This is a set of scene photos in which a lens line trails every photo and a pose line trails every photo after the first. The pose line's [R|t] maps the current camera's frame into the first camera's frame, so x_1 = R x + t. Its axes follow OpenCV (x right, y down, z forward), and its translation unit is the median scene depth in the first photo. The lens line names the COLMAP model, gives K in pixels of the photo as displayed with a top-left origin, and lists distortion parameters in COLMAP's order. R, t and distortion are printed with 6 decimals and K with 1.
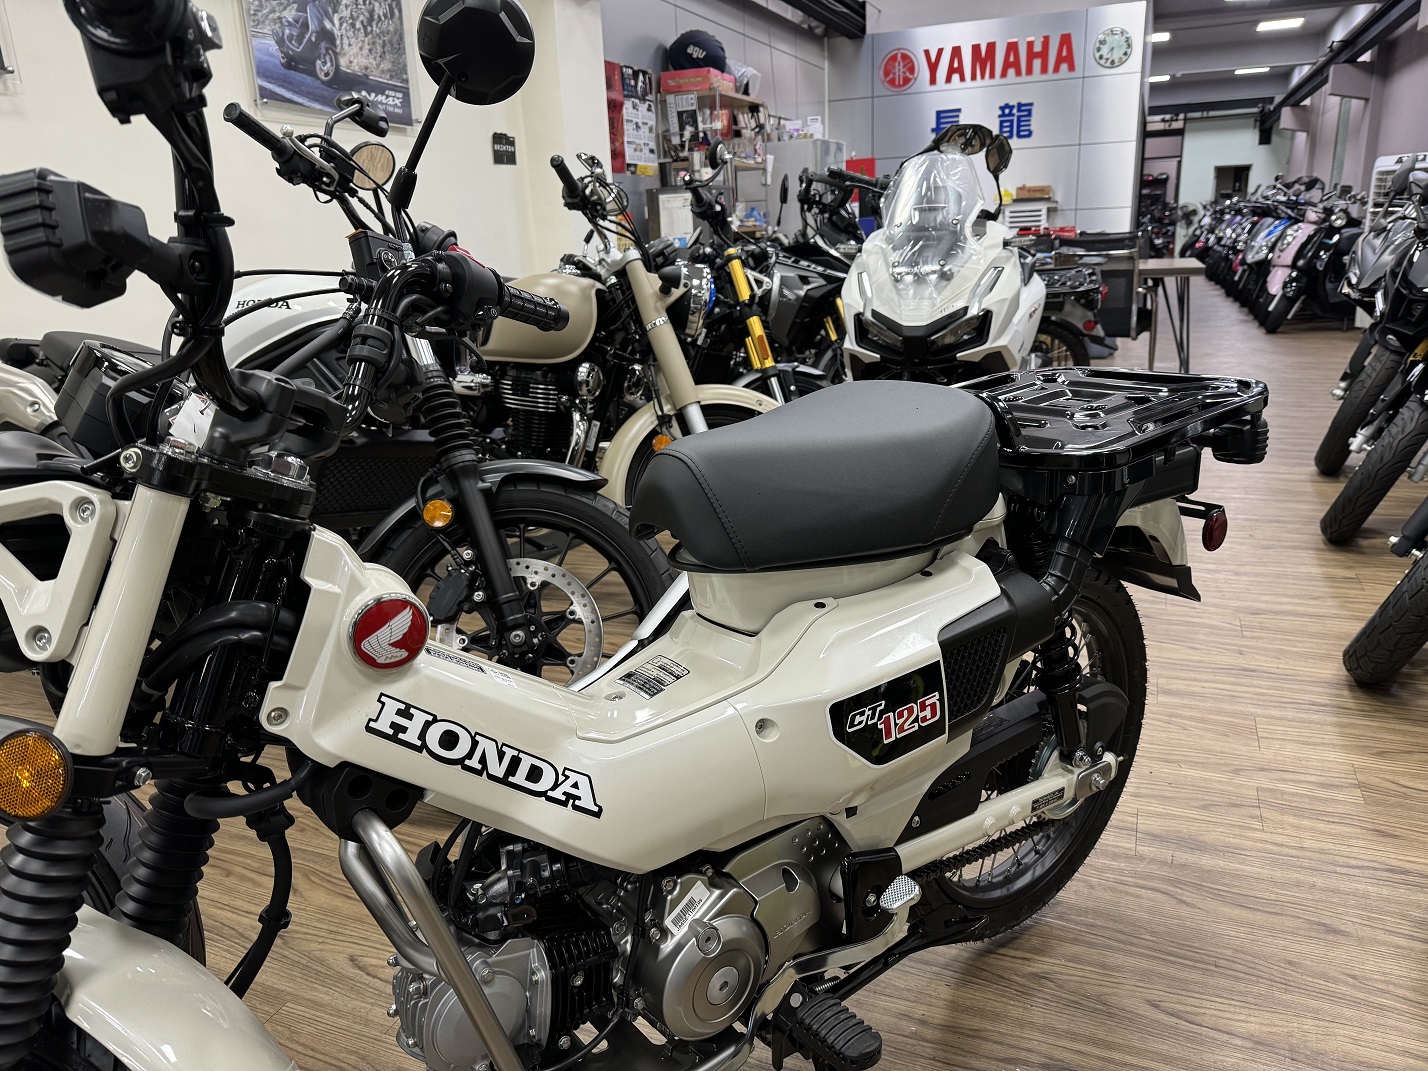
lens RADIAL K [[1018.9, 0, 714.0], [0, 1018.9, 535.5], [0, 0, 1]] dist [0.006077, -0.007167]
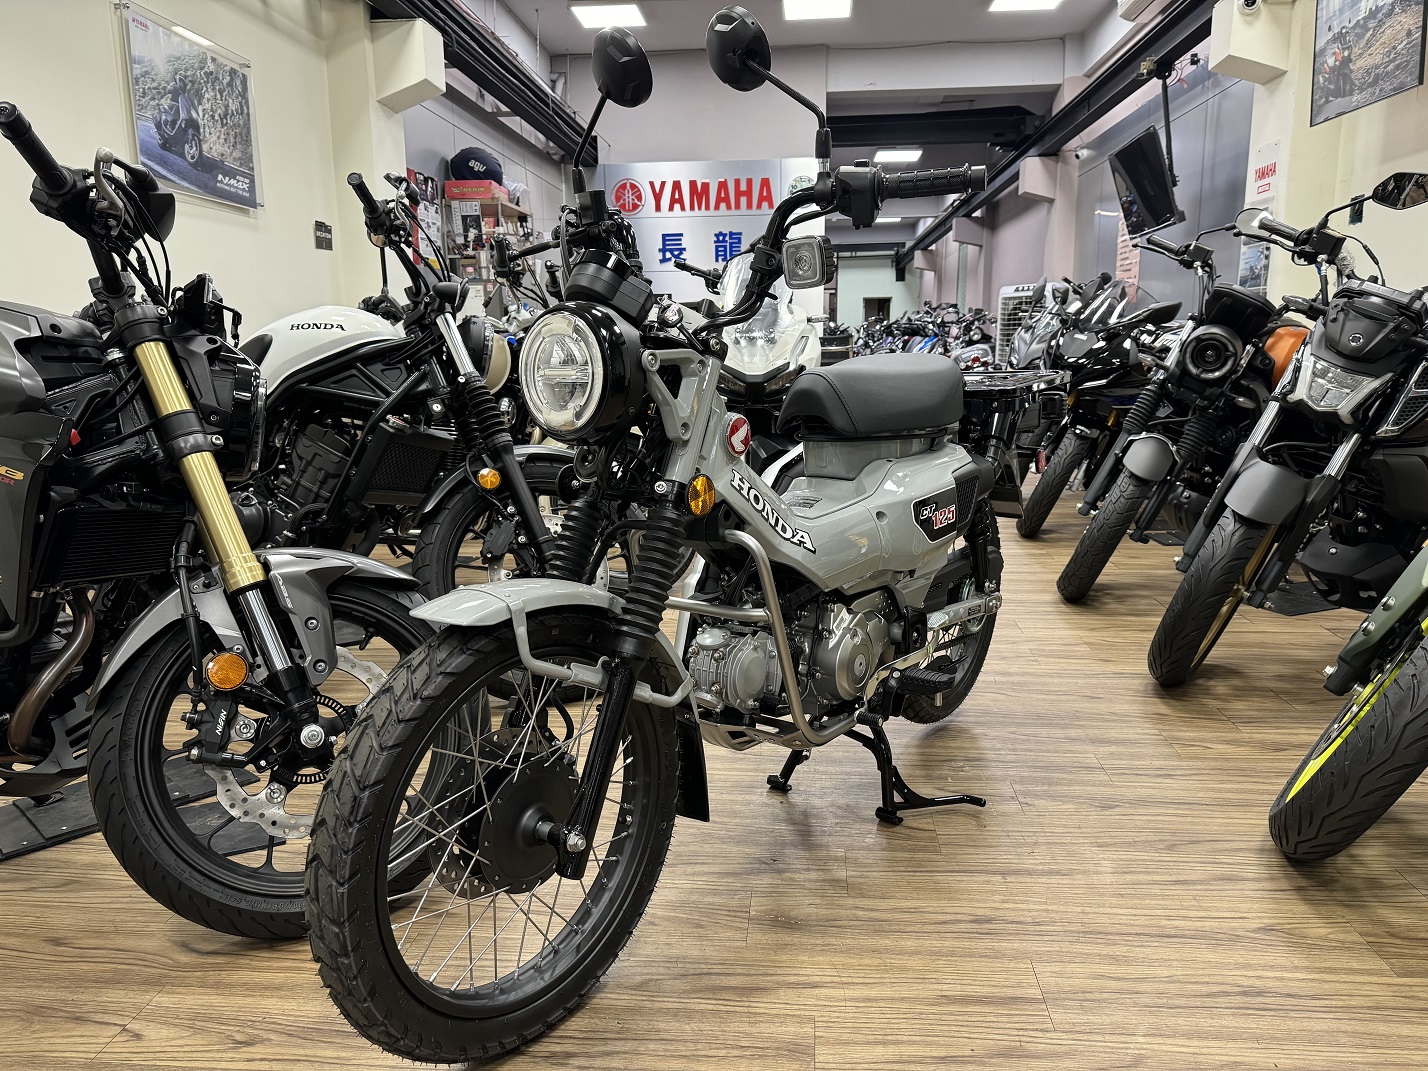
lens RADIAL K [[1006.5, 0, 714.0], [0, 1006.5, 535.5], [0, 0, 1]] dist [0.052674, -0.065903]
pose [[0.953664, -0.027336, 0.299628, -0.097560], [0.059248, 0.993427, -0.097943, 0.050473], [-0.294982, 0.111157, 0.949015, -0.086890]]
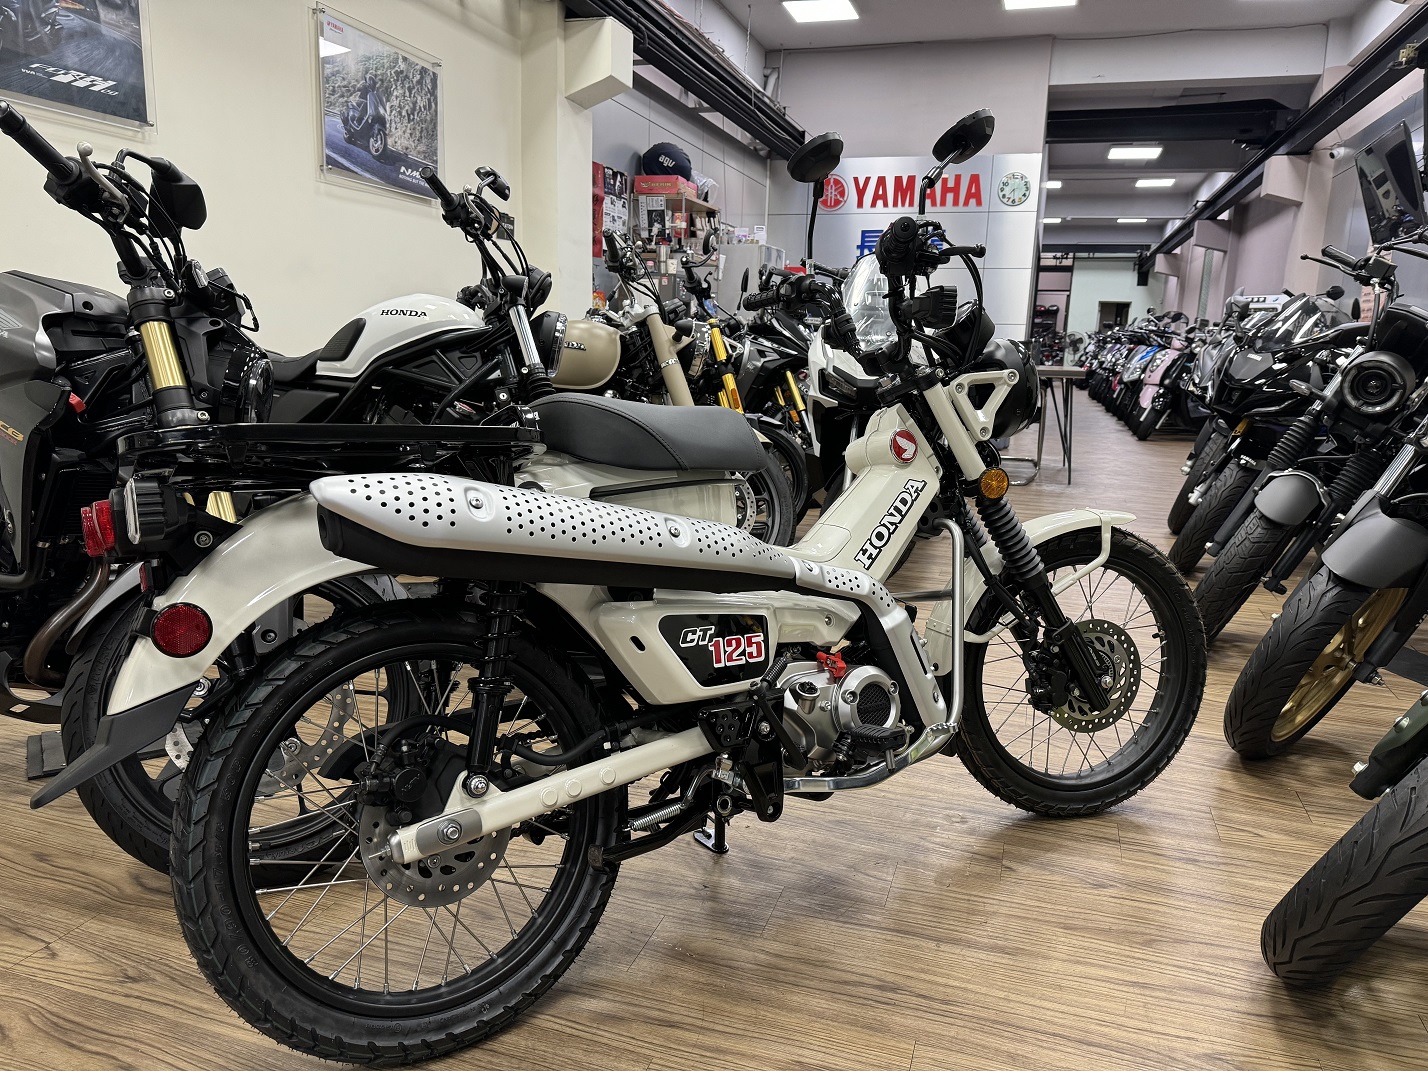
lens RADIAL K [[1006.5, 0, 714.0], [0, 1006.5, 535.5], [0, 0, 1]] dist [0.052674, -0.065903]
pose [[0.994144, 0.056249, 0.092266, -0.039053], [-0.047485, 0.994384, -0.094576, 0.046508], [-0.097067, 0.089641, 0.991233, -0.091240]]
